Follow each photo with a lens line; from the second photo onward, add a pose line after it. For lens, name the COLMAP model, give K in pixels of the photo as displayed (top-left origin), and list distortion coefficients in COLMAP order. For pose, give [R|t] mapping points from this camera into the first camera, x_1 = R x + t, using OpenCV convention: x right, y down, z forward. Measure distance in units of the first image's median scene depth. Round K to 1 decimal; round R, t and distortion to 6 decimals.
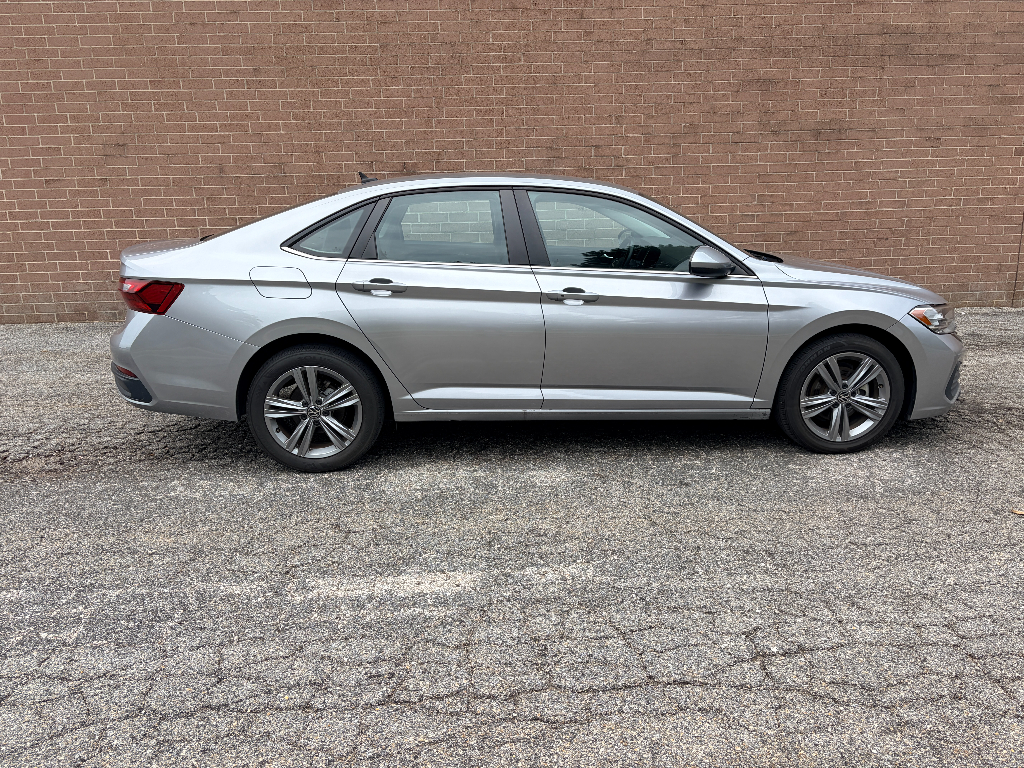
lens RADIAL K [[788.1, 0, 514.4], [0, 788.1, 355.3], [0, 0, 1]] dist [0.069204, -0.064035]
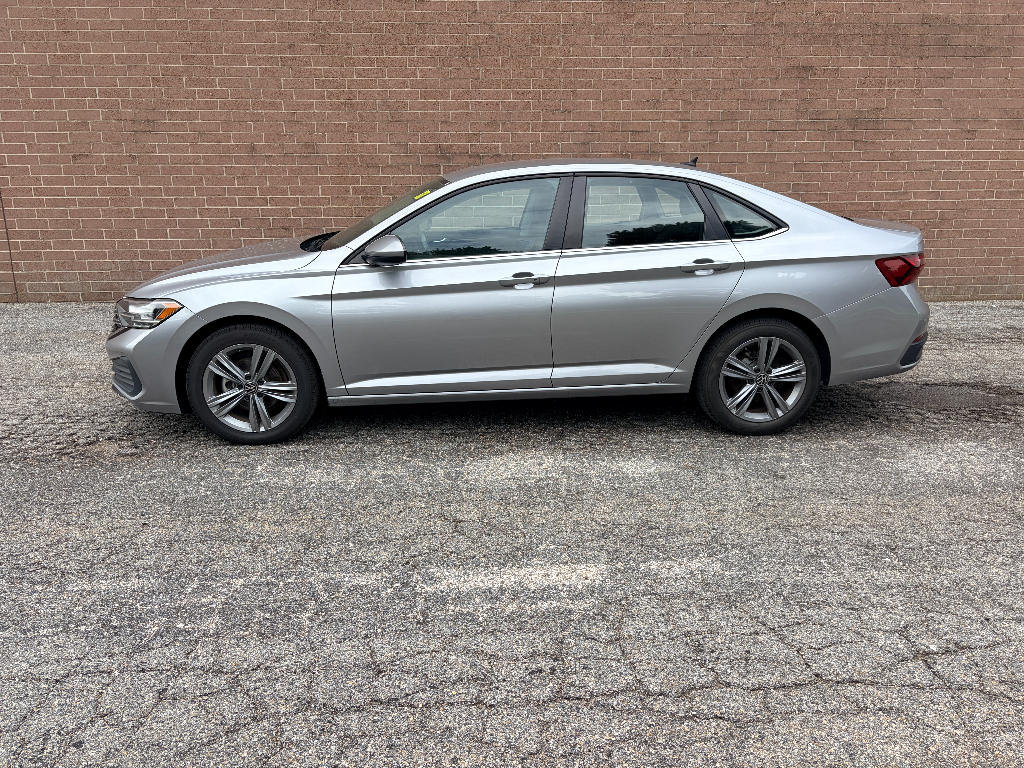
lens RADIAL K [[788.1, 0, 514.4], [0, 788.1, 355.3], [0, 0, 1]] dist [0.069204, -0.064035]
pose [[0.999673, 0.013409, 0.021791, -0.198299], [-0.013847, 0.999702, 0.020098, -0.006892], [-0.021515, -0.020394, 0.999561, 0.019958]]
